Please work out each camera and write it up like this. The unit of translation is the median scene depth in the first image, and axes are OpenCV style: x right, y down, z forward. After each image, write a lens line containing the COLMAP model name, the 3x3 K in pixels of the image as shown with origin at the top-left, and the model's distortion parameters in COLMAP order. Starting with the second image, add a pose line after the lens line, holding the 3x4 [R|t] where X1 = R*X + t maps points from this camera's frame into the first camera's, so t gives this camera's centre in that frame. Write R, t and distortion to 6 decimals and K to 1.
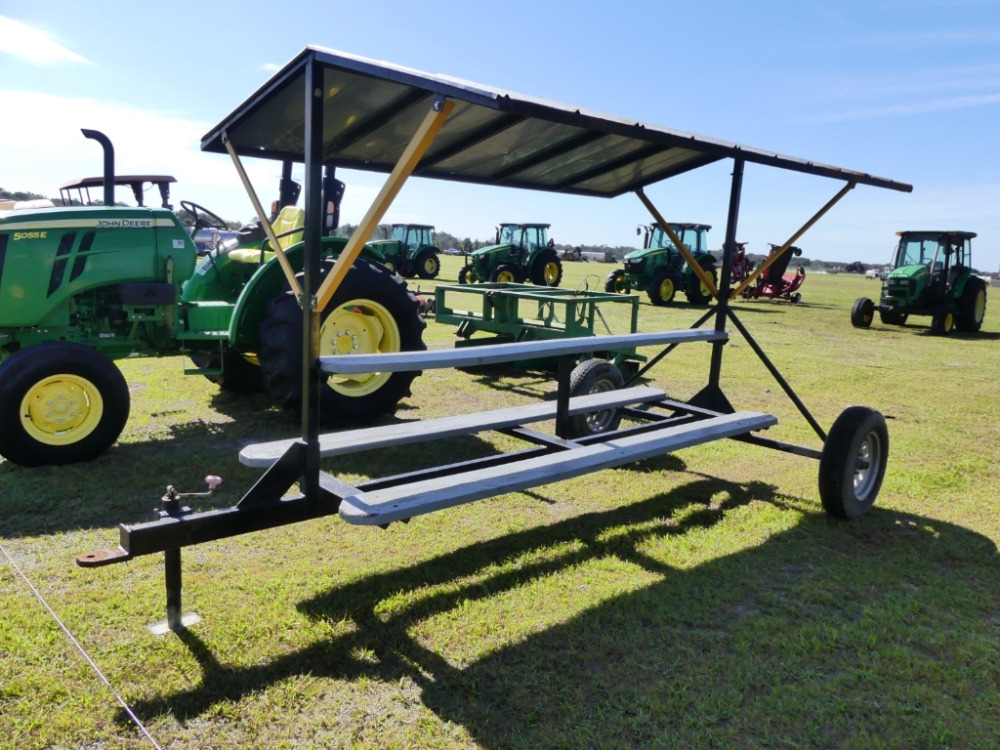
lens RADIAL K [[743.5, 0, 500.0], [0, 743.5, 375.0], [0, 0, 1]] dist [-0.028591, -0.001469]
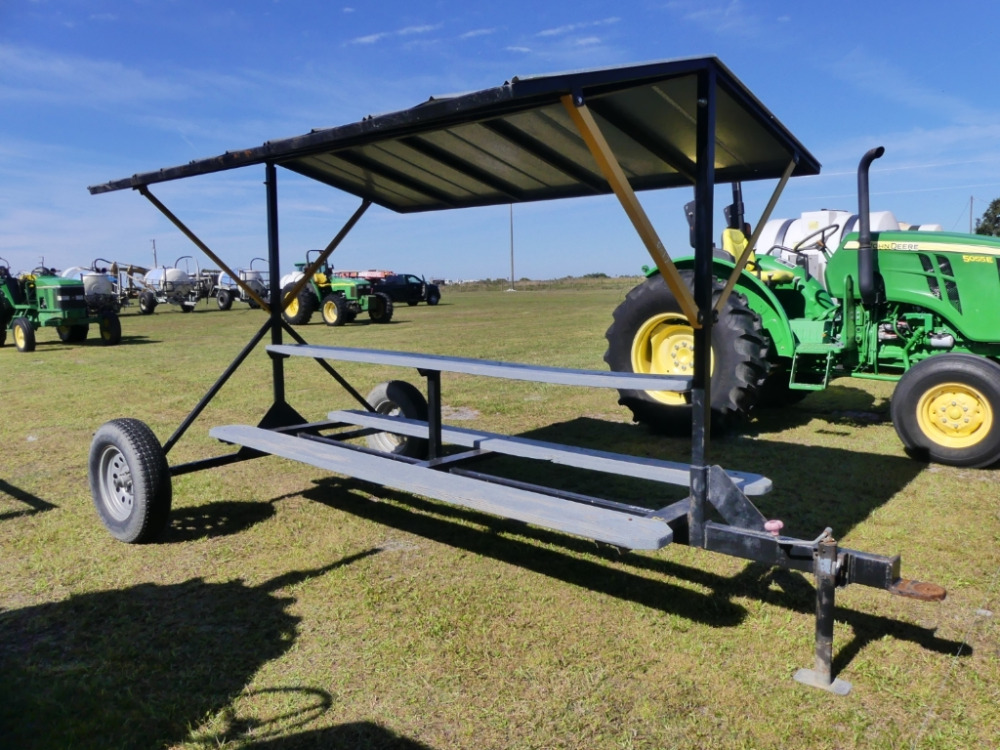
lens RADIAL K [[743.5, 0, 500.0], [0, 743.5, 375.0], [0, 0, 1]] dist [-0.028591, -0.001469]
pose [[-0.104996, -0.156426, 0.982093, -0.898986], [0.160295, 0.971976, 0.171952, -0.183672], [-0.981469, 0.175479, -0.076979, 1.018005]]
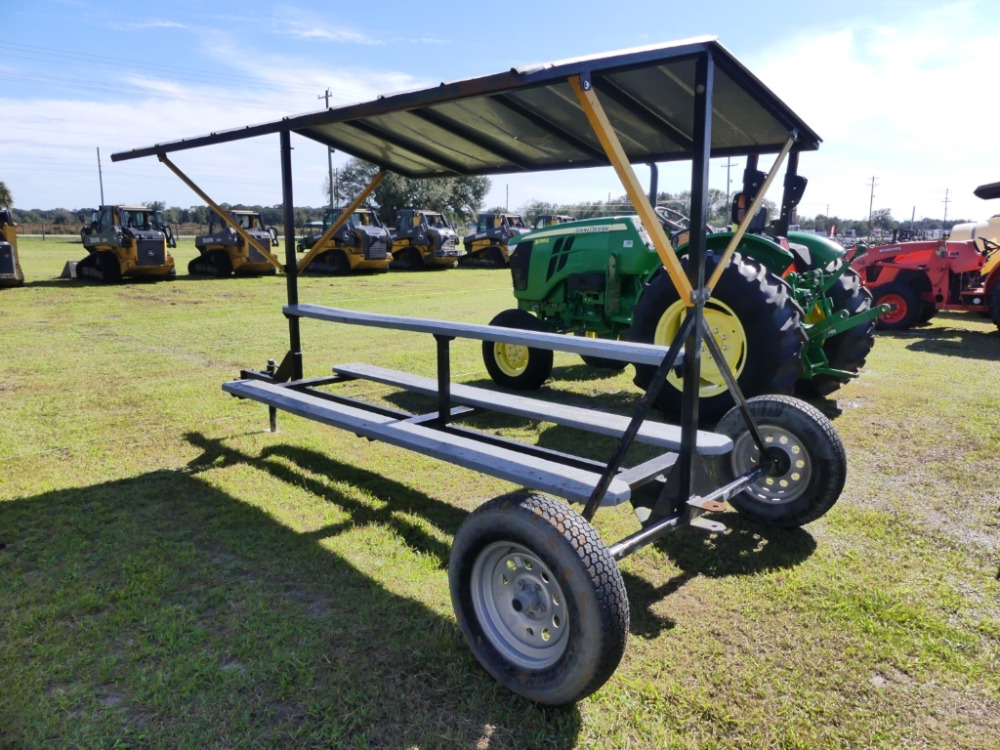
lens RADIAL K [[757.2, 0, 519.4], [0, 757.2, 377.7], [0, 0, 1]] dist [0.009463, 0.009296]
pose [[0.038970, 0.128268, -0.990974, 1.154934], [-0.158592, 0.979951, 0.120605, -0.113946], [0.986575, 0.152460, 0.058531, 1.088609]]
